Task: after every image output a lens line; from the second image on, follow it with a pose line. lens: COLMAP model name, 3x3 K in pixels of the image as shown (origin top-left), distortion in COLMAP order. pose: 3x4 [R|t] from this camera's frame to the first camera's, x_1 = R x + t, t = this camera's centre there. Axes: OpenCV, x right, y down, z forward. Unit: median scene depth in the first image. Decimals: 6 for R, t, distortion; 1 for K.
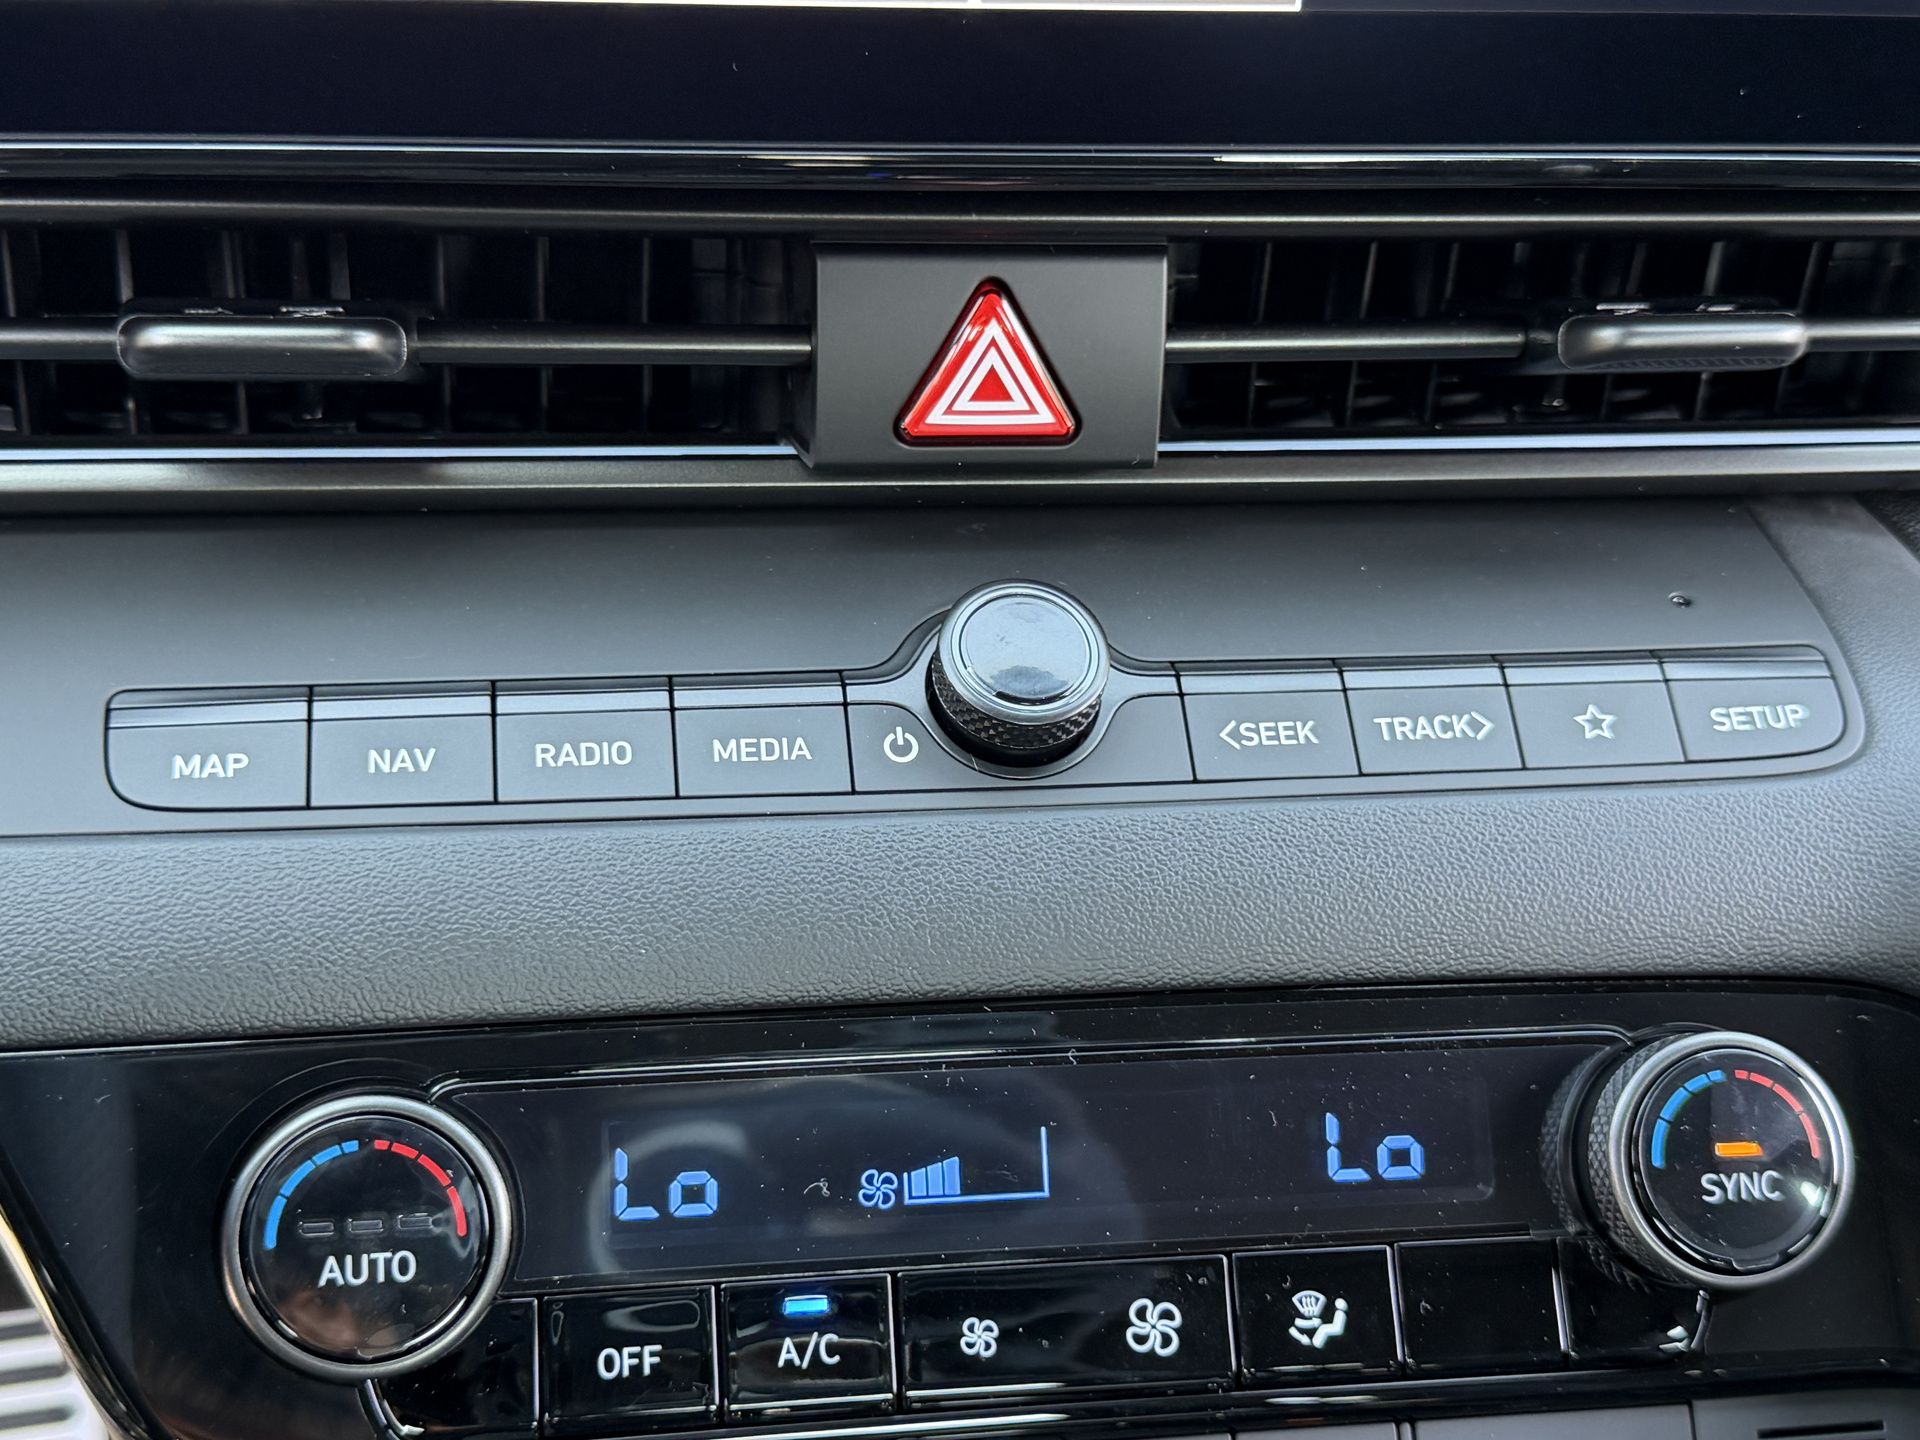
lens RADIAL K [[2581.0, 0, 961.1], [0, 2581.0, 719.9], [0, 0, 1]] dist [0.104485, 0.000000]
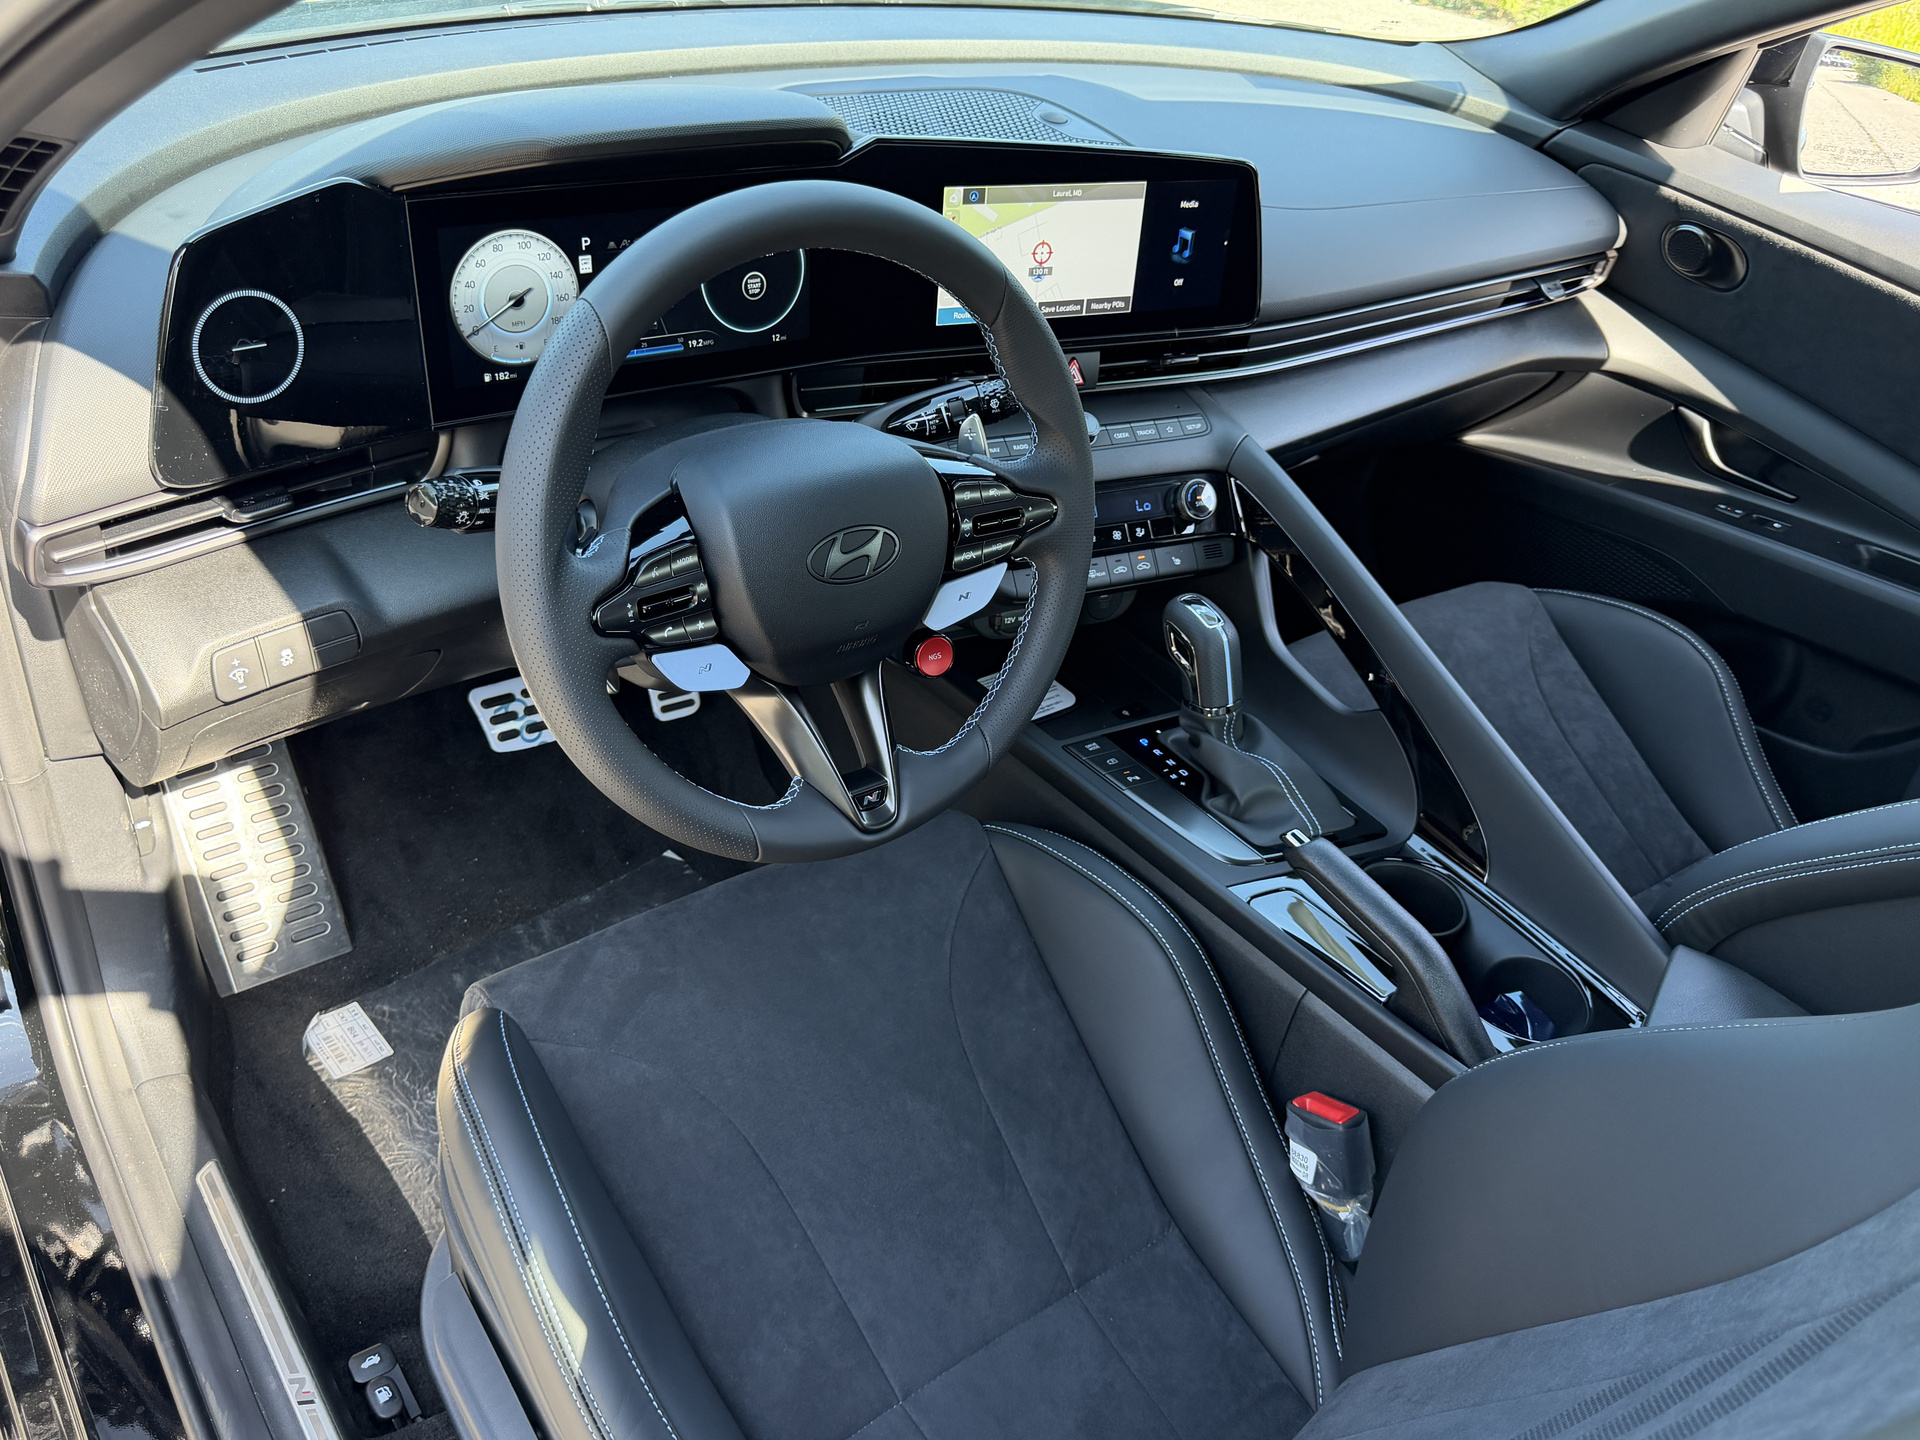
lens RADIAL K [[1539.6, 0, 955.6], [0, 1539.6, 733.3], [0, 0, 1]] dist [0.056556, -0.041120]
pose [[0.942864, -0.130305, 0.306639, -1.412653], [0.079915, 0.981930, 0.171543, 0.039643], [-0.323451, -0.137237, 0.936240, -2.258954]]
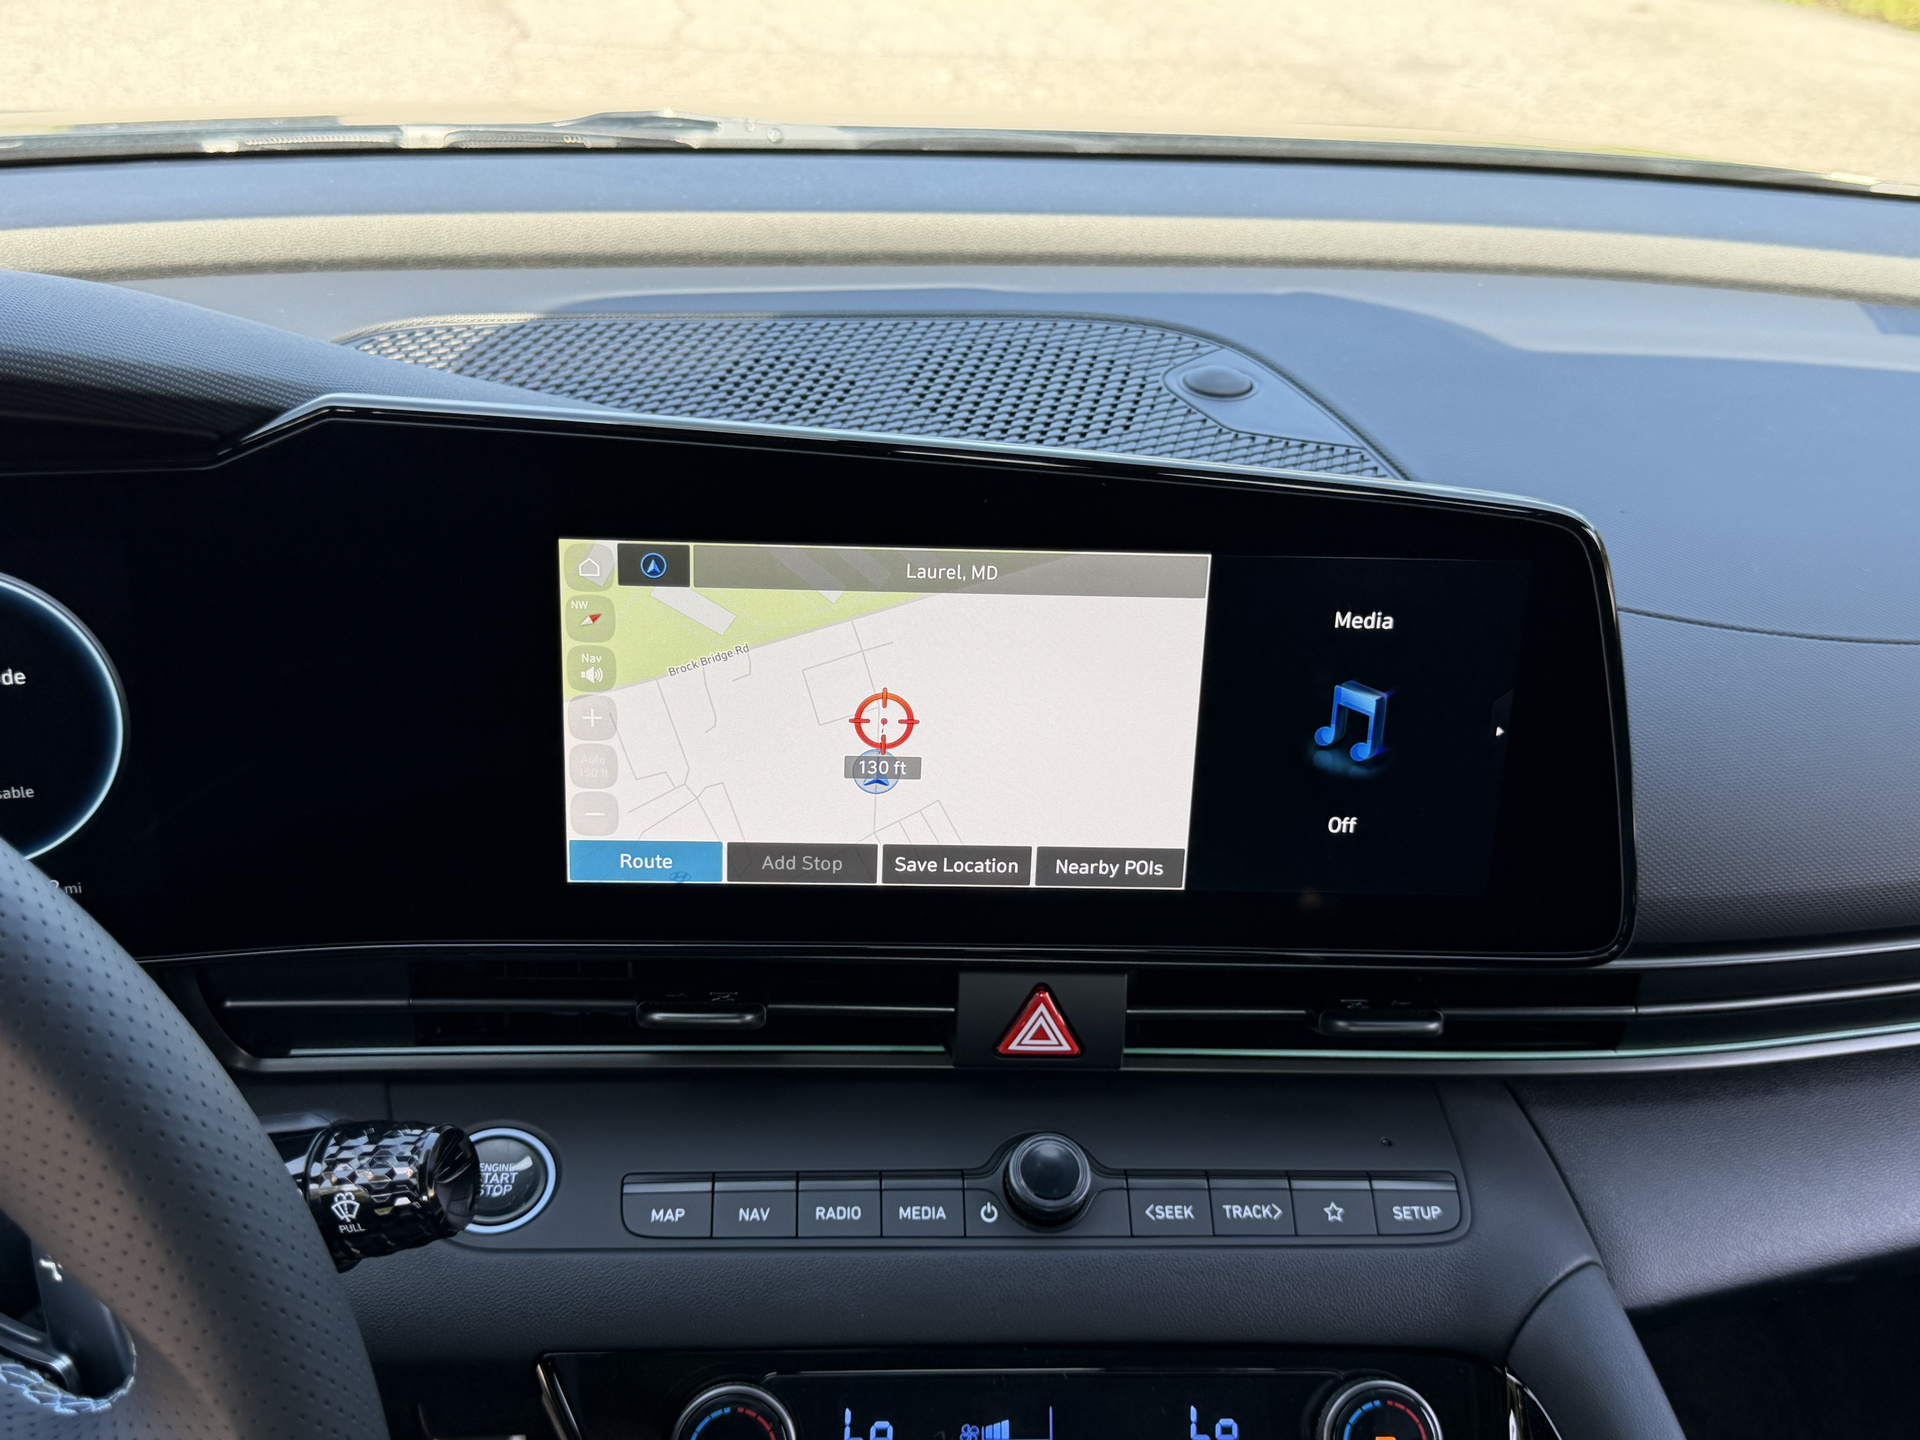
lens RADIAL K [[2079.3, 0, 956.3], [0, 2079.3, 714.0], [0, 0, 1]] dist [0.088409, 0.000000]
pose [[0.996285, 0.035009, -0.078682, 0.069274], [-0.039298, 0.997787, -0.053641, -0.302218], [0.076630, 0.056534, 0.995456, -0.706952]]
